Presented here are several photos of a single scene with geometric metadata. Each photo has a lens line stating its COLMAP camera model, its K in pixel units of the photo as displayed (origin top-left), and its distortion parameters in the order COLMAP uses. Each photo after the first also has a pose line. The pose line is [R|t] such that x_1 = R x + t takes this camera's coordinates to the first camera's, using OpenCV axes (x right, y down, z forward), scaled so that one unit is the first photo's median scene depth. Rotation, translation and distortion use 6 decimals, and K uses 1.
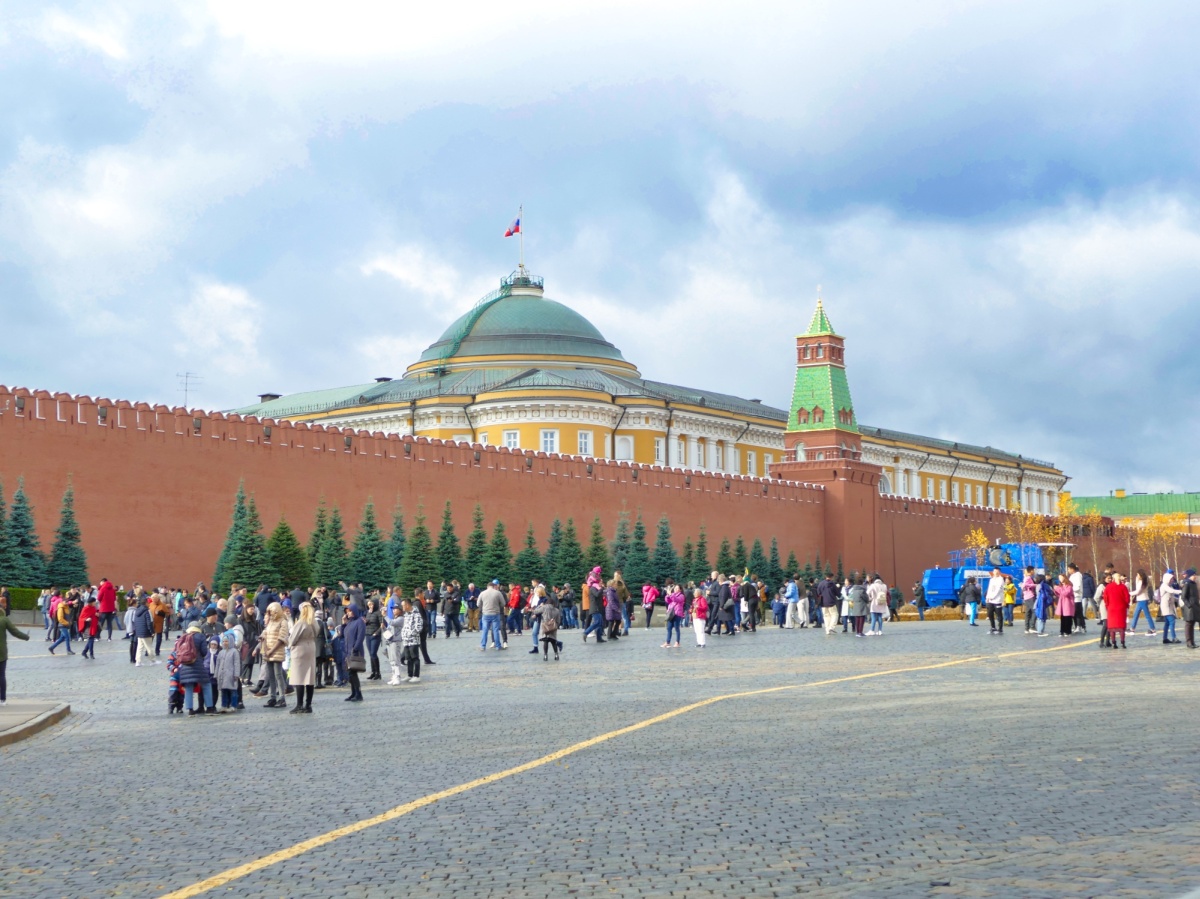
lens RADIAL K [[2361.0, 0, 600.0], [0, 2361.0, 449.5], [0, 0, 1]] dist [-0.316638, 0.060613]
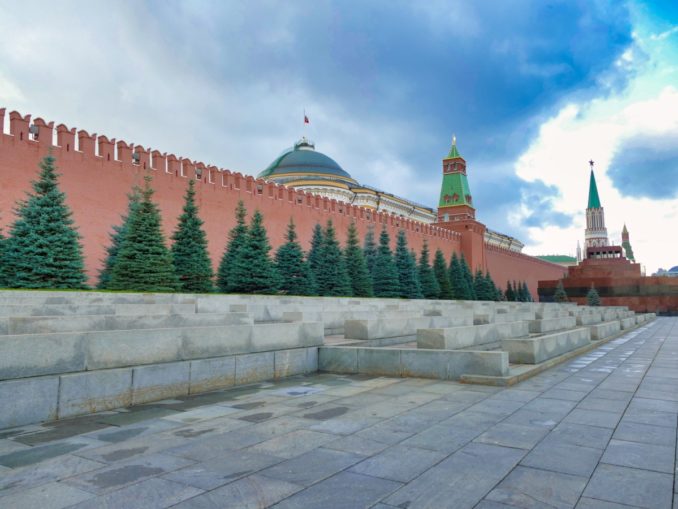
lens RADIAL K [[525.9, 0, 339.0], [0, 525.9, 254.5], [0, 0, 1]] dist [-0.030797, 0.002948]
pose [[0.999913, -0.002091, 0.013024, -0.008841], [0.002243, 0.999930, -0.011646, 0.037209], [-0.012999, 0.011674, 0.999847, 0.577081]]
